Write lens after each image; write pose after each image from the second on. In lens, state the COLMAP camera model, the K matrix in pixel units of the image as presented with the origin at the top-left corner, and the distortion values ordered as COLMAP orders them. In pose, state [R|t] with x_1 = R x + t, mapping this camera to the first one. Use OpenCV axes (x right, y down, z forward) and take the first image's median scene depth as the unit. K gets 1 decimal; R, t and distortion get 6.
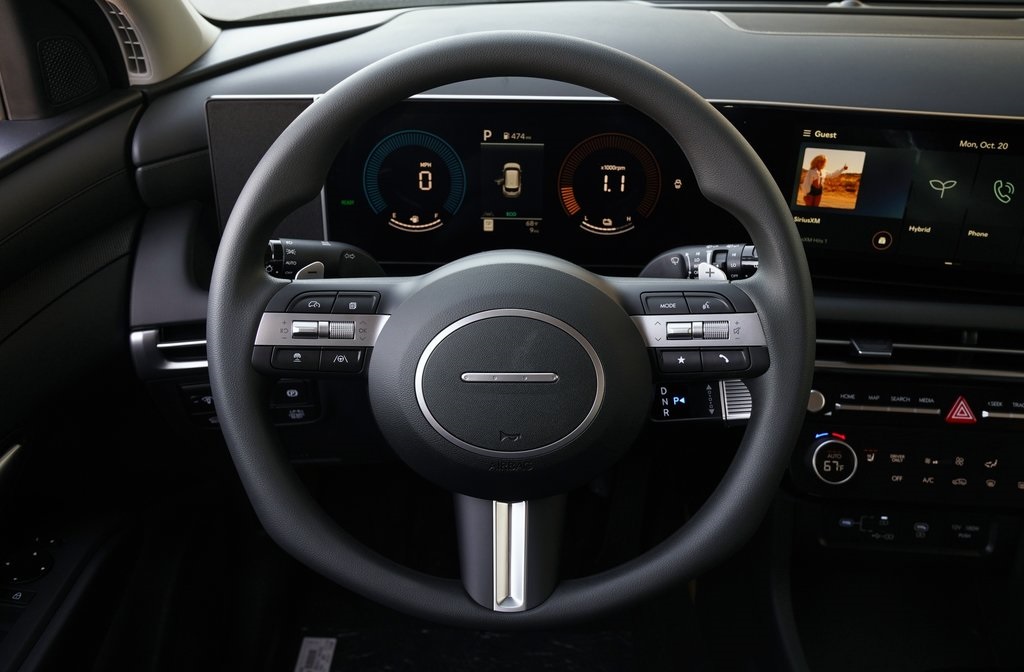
lens RADIAL K [[819.4, 0, 504.9], [0, 819.4, 338.9], [0, 0, 1]] dist [-0.078782, 0.072640]
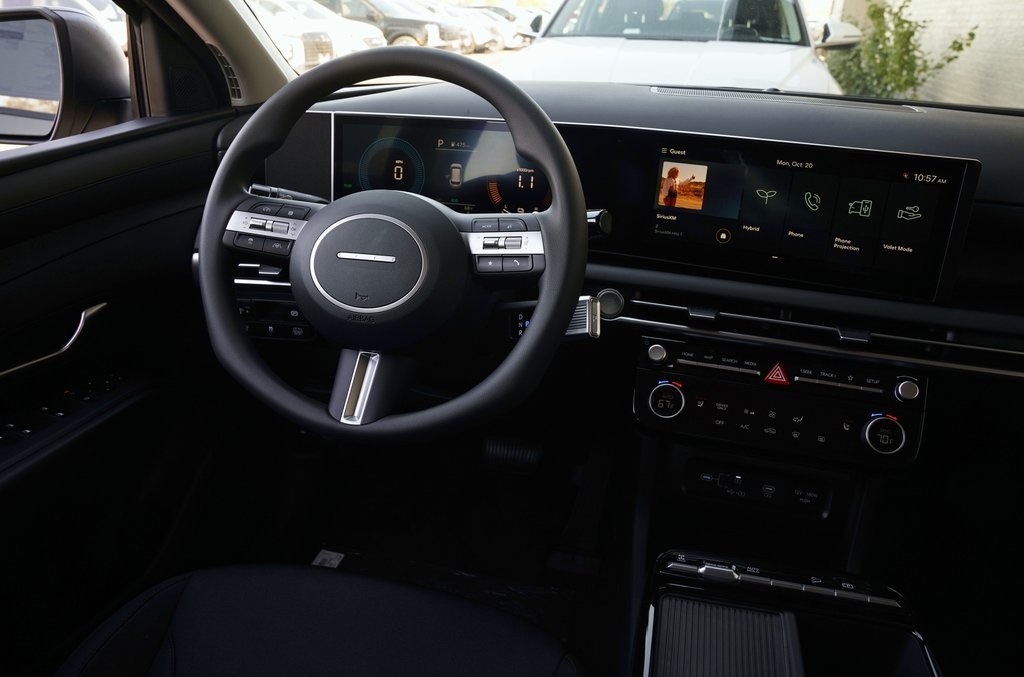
lens RADIAL K [[716.3, 0, 501.0], [0, 716.3, 336.6], [0, 0, 1]] dist [-0.131809, 0.074364]
pose [[0.973146, 0.105049, -0.204820, 0.371720], [-0.131986, 0.983641, -0.122601, 0.223097], [0.188590, 0.146342, 0.971091, -0.139994]]
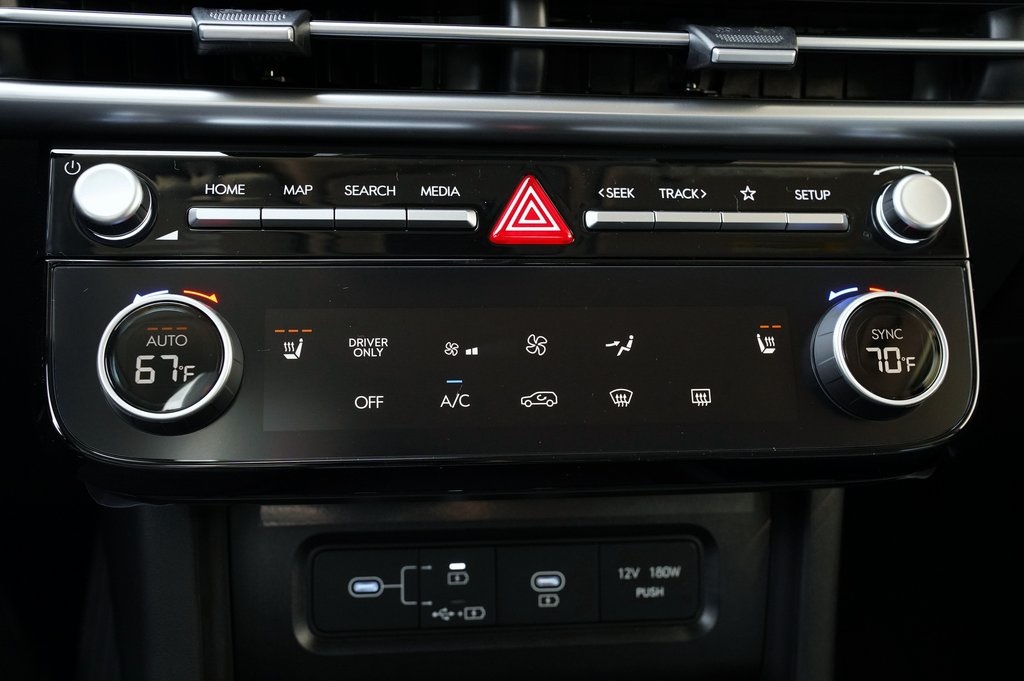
lens RADIAL K [[1060.1, 0, 511.4], [0, 1060.1, 343.7], [0, 0, 1]] dist [-0.015634, 0.000000]
pose [[0.976334, -0.045686, 0.211386, 0.454885], [0.077013, 0.986804, -0.142430, 0.221240], [-0.202090, 0.155339, 0.966969, 0.538063]]
